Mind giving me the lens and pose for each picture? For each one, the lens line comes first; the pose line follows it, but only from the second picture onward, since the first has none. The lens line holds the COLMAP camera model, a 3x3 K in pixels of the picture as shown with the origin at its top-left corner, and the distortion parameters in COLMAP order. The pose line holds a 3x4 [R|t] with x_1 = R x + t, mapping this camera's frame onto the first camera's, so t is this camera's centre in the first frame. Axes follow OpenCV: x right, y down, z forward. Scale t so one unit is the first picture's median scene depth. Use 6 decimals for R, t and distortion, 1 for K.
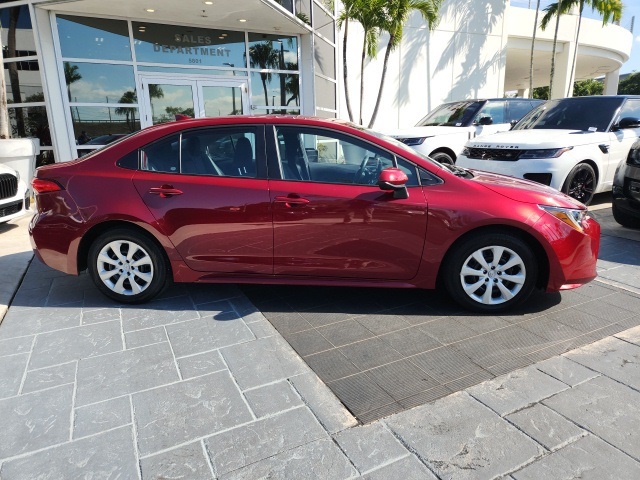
lens RADIAL K [[428.1, 0, 321.8], [0, 428.1, 233.1], [0, 0, 1]] dist [0.060506, -0.055718]
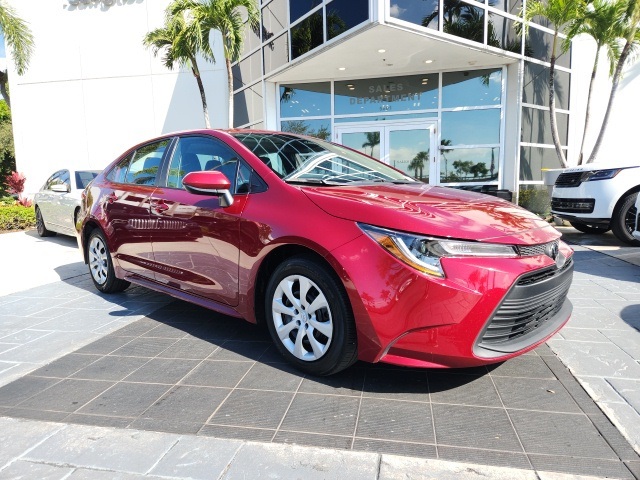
lens RADIAL K [[423.8, 0, 320.0], [0, 423.8, 240.0], [0, 0, 1]] dist [0.075695, -0.064588]
pose [[0.784707, 0.070249, -0.615873, 0.817655], [-0.135260, 0.989020, -0.059527, 0.008013], [0.604929, 0.130014, 0.785593, 0.431933]]
